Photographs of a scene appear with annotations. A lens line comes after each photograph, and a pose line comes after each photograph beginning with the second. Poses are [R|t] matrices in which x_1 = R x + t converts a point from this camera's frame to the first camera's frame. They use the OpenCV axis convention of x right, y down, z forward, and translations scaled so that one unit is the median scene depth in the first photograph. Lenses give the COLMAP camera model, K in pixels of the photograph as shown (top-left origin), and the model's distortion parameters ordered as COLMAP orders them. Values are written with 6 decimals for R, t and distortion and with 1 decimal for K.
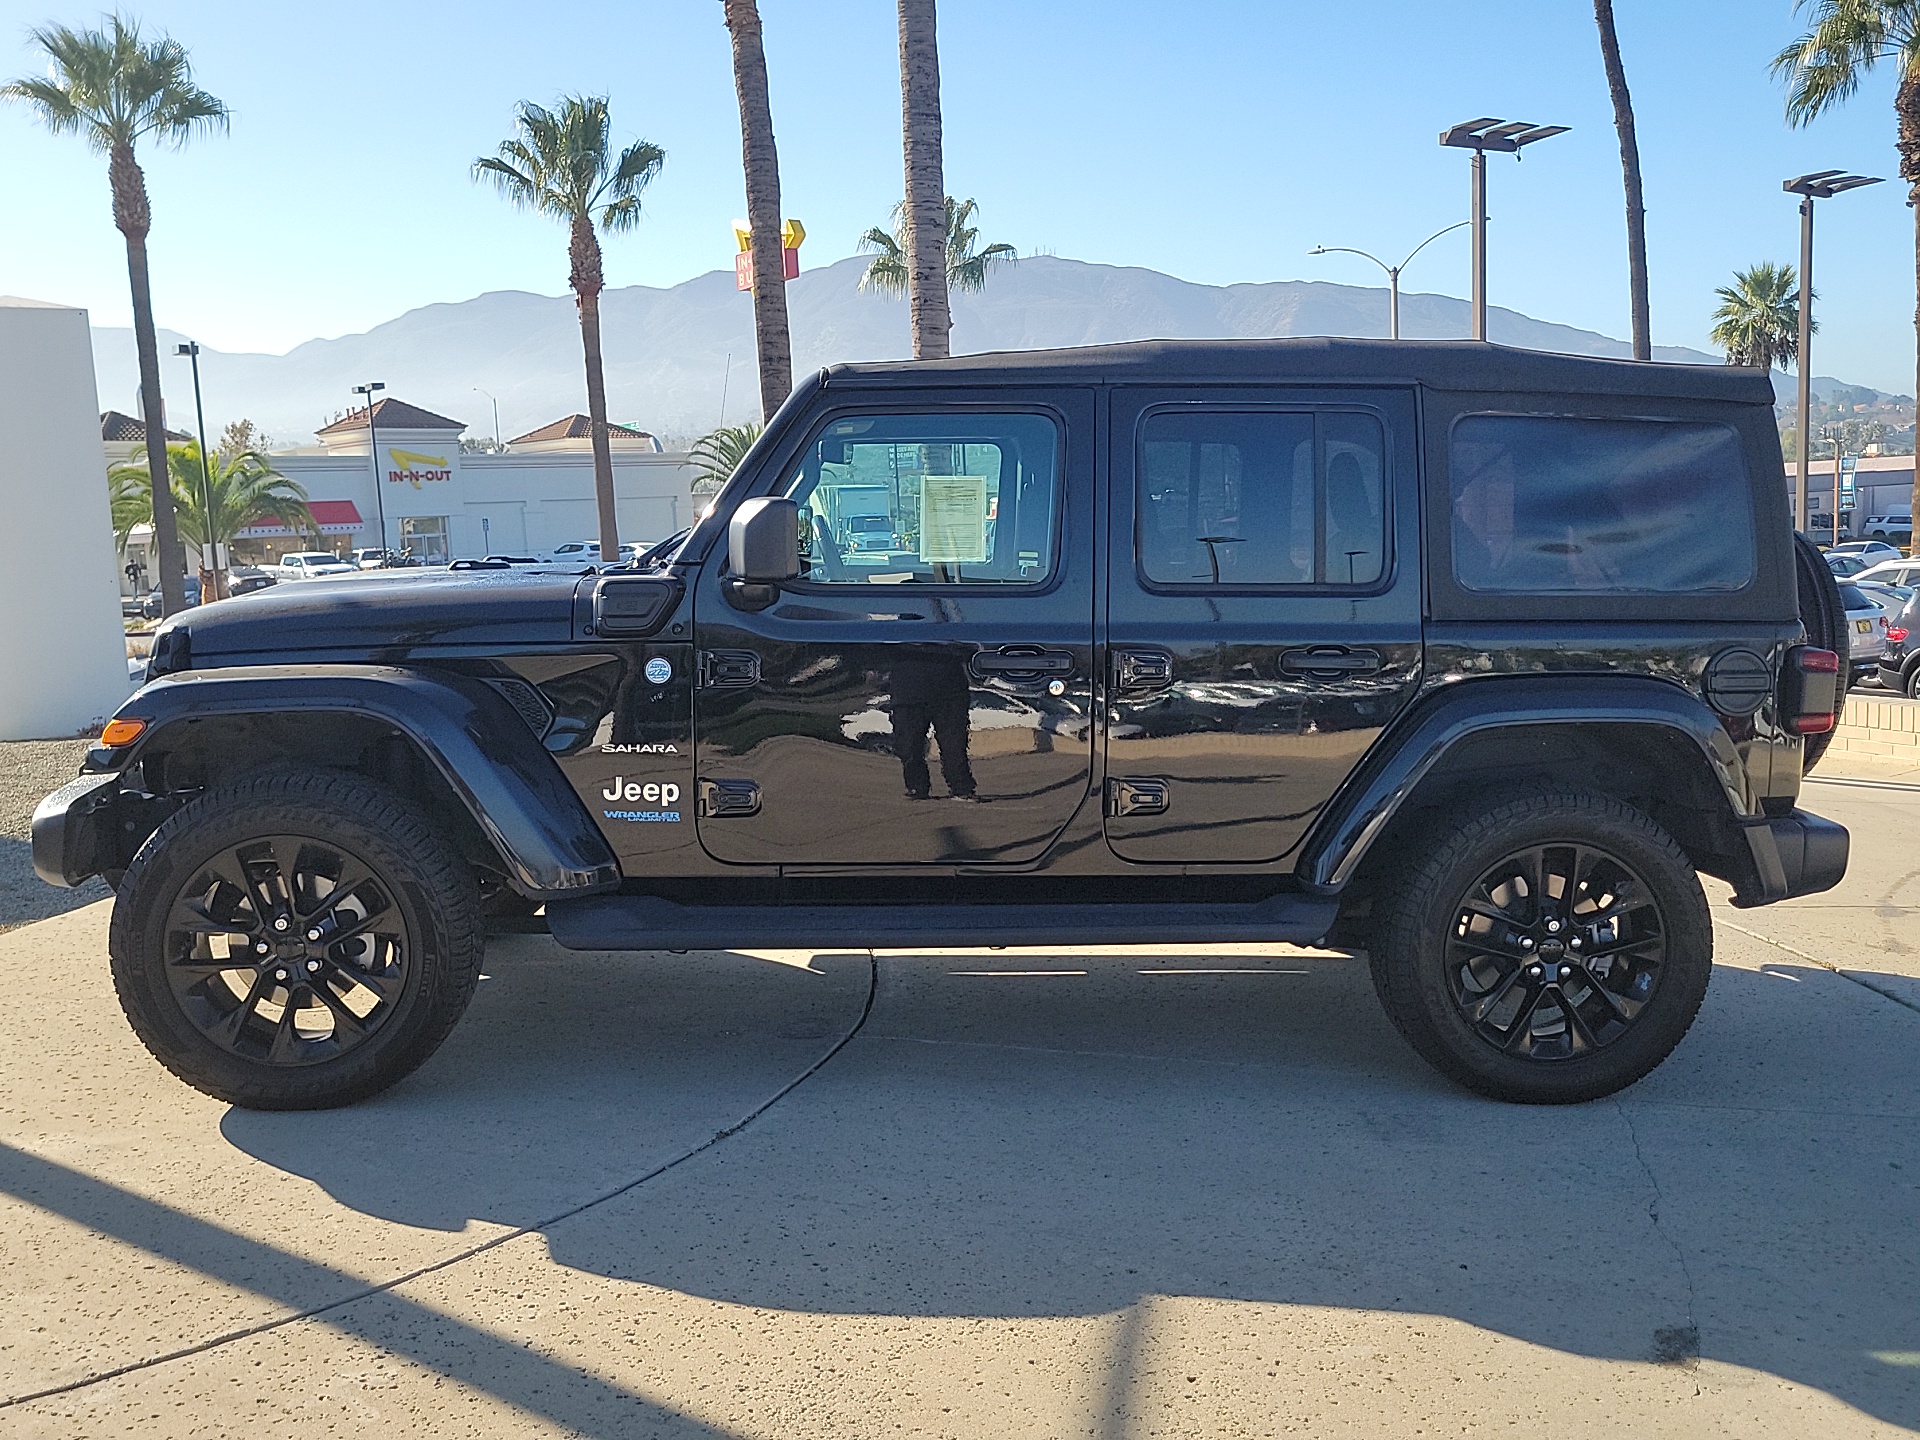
lens RADIAL K [[1752.7, 0, 973.3], [0, 1752.7, 710.7], [0, 0, 1]] dist [0.026597, 0.000000]
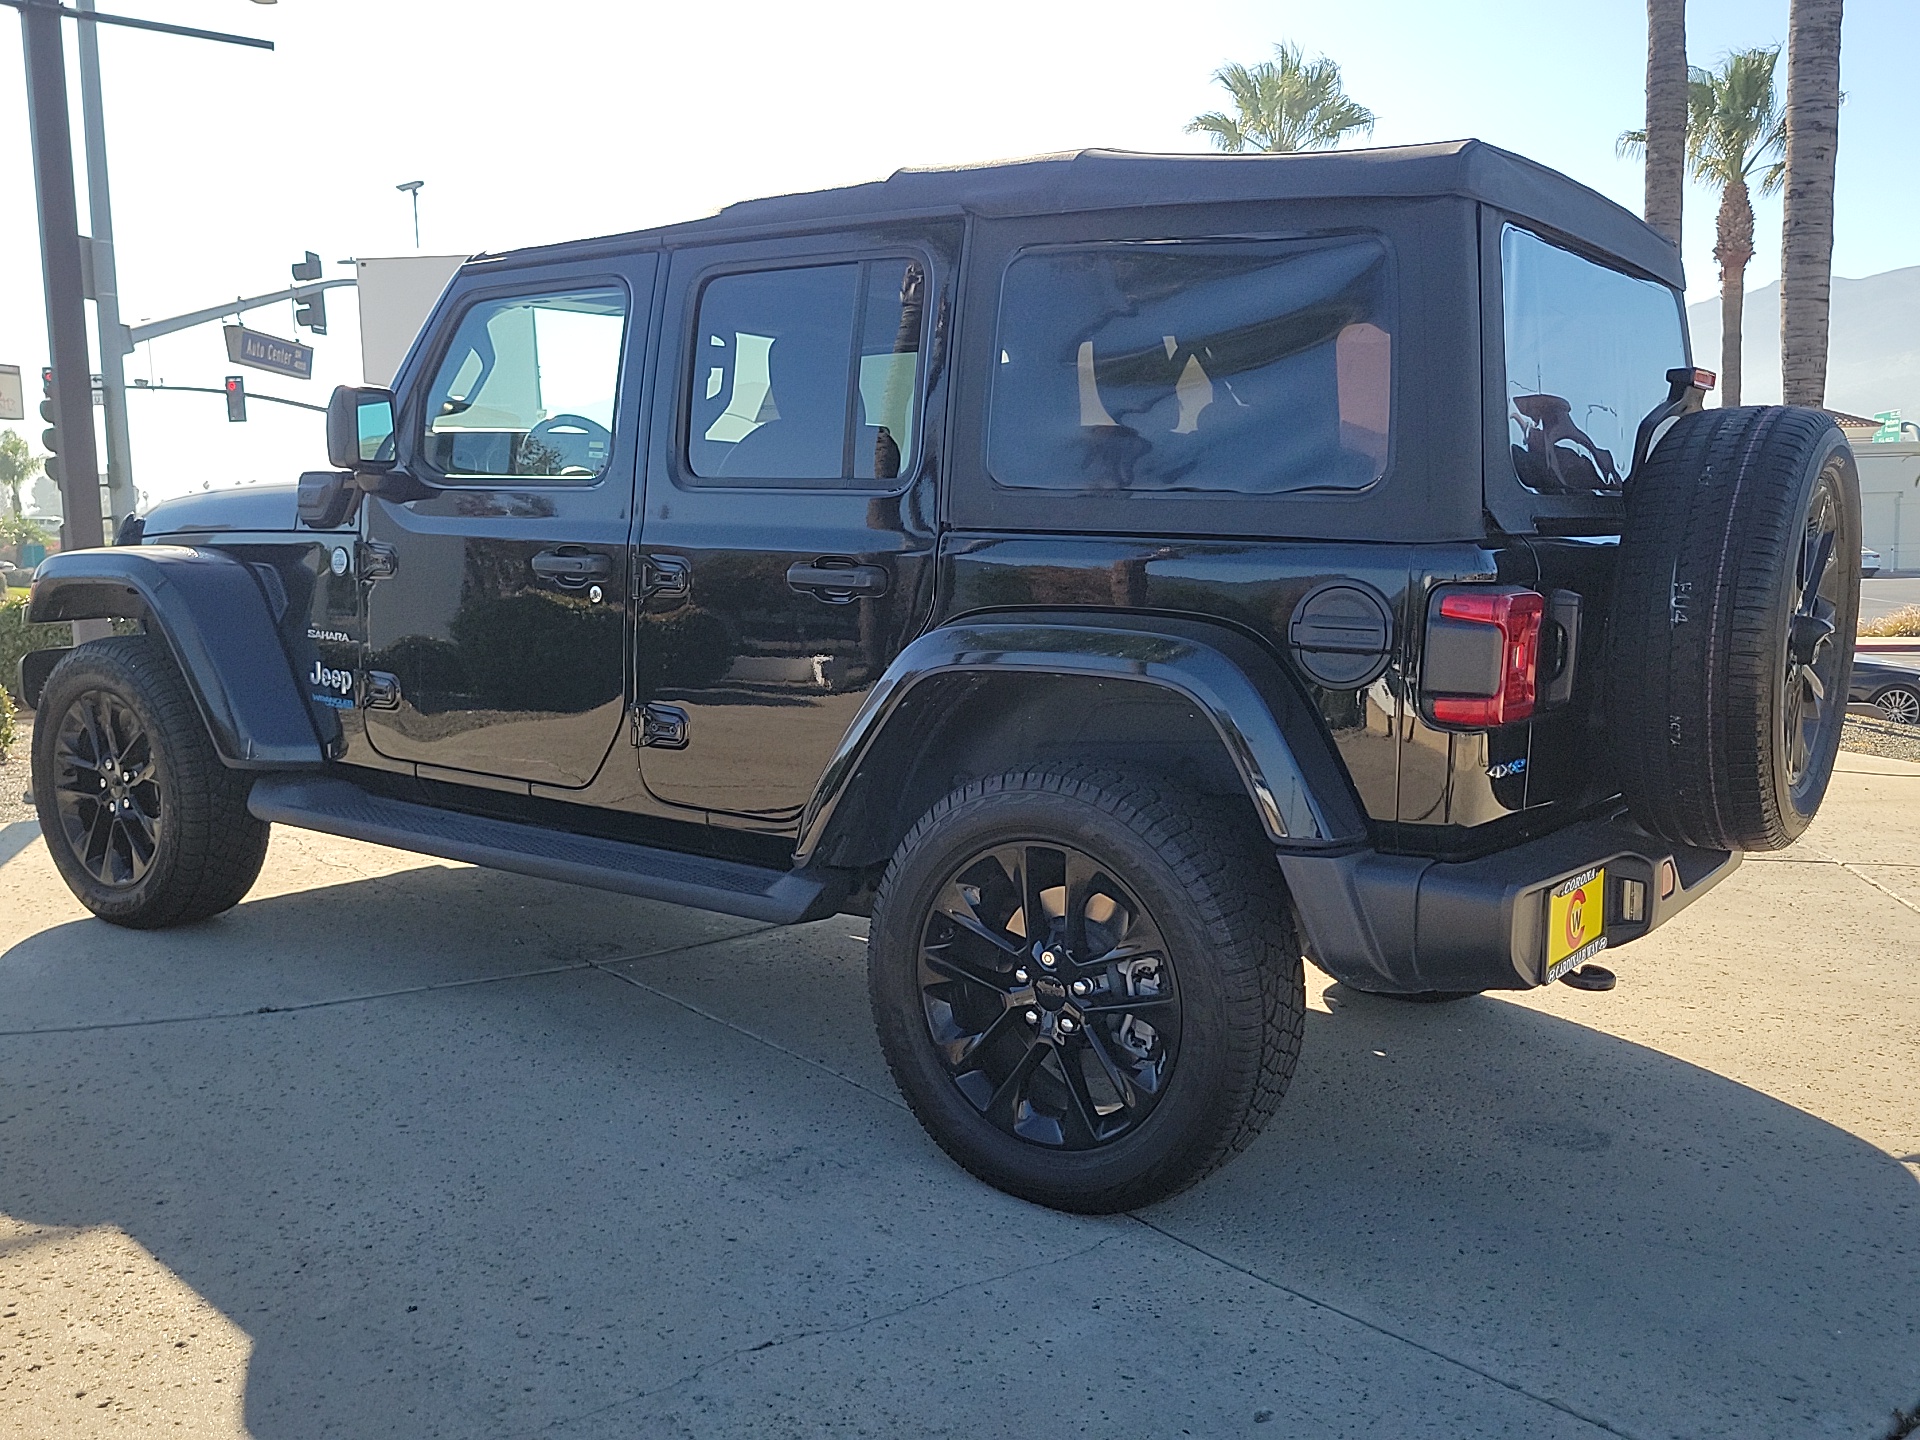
lens RADIAL K [[1752.7, 0, 964.3], [0, 1752.7, 717.5], [0, 0, 1]] dist [0.026597, 0.000000]
pose [[0.771451, 0.084952, -0.630592, 0.744475], [-0.082705, 0.996027, 0.033002, 0.004164], [0.630891, 0.026694, 0.775412, 0.422164]]
